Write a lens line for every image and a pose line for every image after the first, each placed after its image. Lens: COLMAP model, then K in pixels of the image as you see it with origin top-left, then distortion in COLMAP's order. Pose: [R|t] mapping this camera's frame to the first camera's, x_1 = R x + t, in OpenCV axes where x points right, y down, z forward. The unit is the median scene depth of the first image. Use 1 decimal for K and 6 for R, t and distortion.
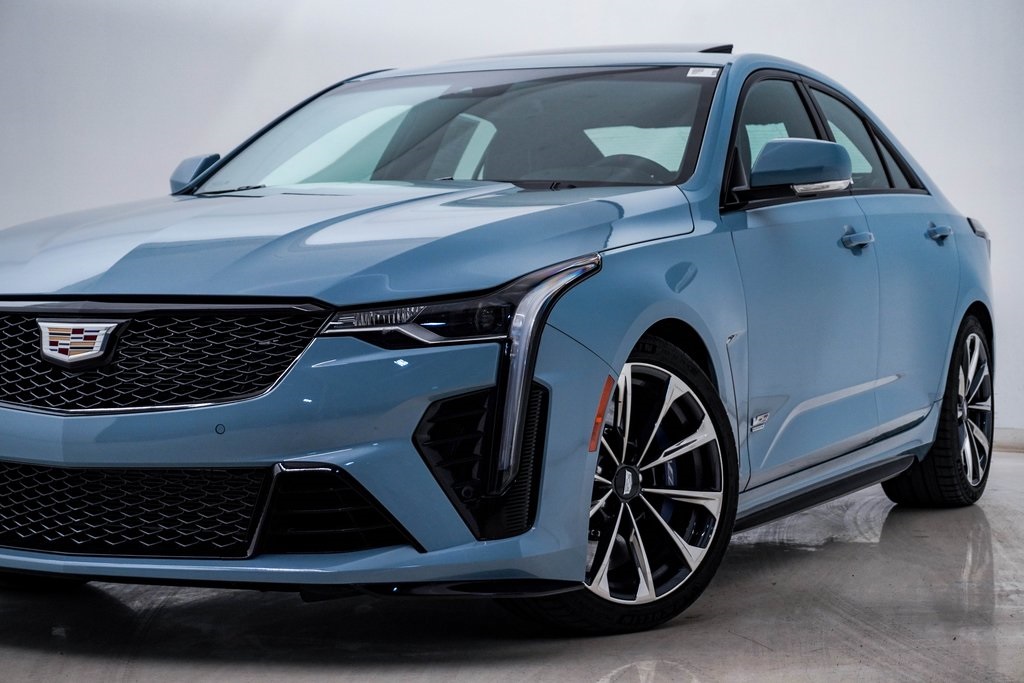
lens RADIAL K [[2205.4, 0, 519.1], [0, 2205.4, 342.5], [0, 0, 1]] dist [-0.018578, 0.000000]
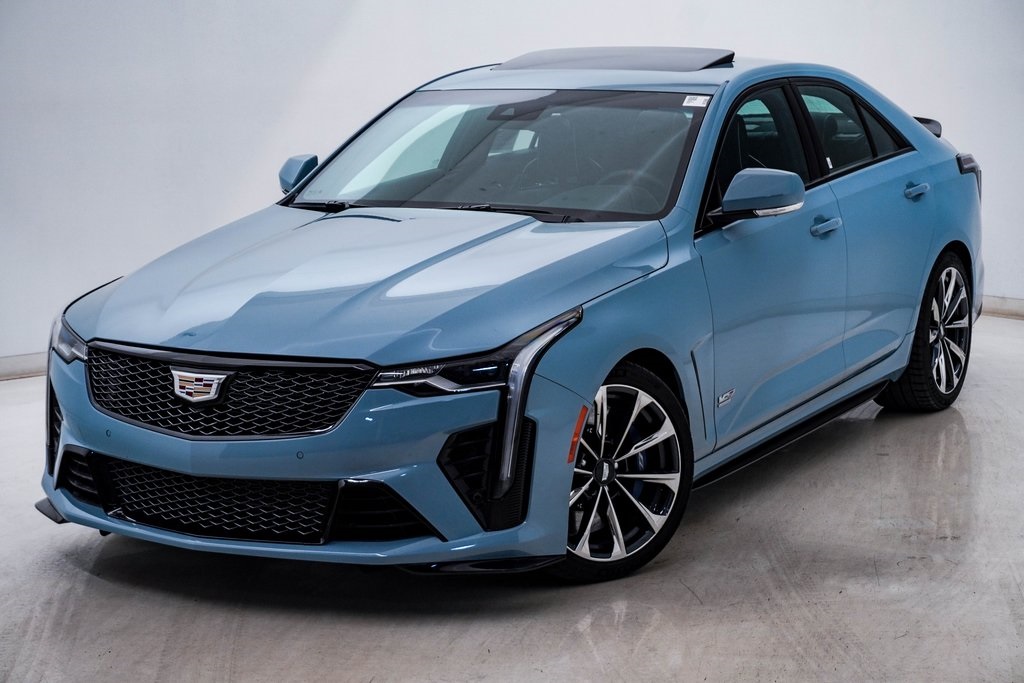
lens RADIAL K [[2205.4, 0, 505.7], [0, 2205.4, 351.5], [0, 0, 1]] dist [-0.018578, 0.000000]
pose [[0.996705, -0.000970, -0.081104, 0.106140], [0.011741, 0.991121, 0.132443, -0.204911], [0.080256, -0.132959, 0.987867, -0.359717]]
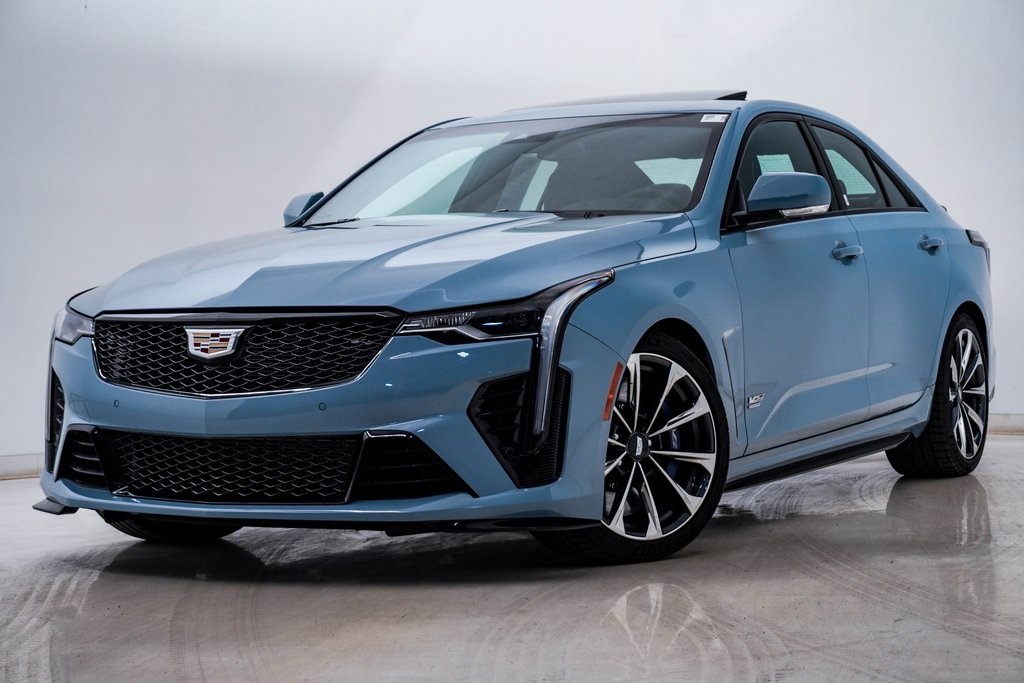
lens RADIAL K [[2205.4, 0, 511.8], [0, 2205.4, 337.9], [0, 0, 1]] dist [-0.018578, 0.000000]
pose [[0.998250, -0.017127, -0.056594, 0.053078], [0.016708, 0.999829, -0.007869, 0.009978], [0.056719, 0.006910, 0.998366, -0.314683]]
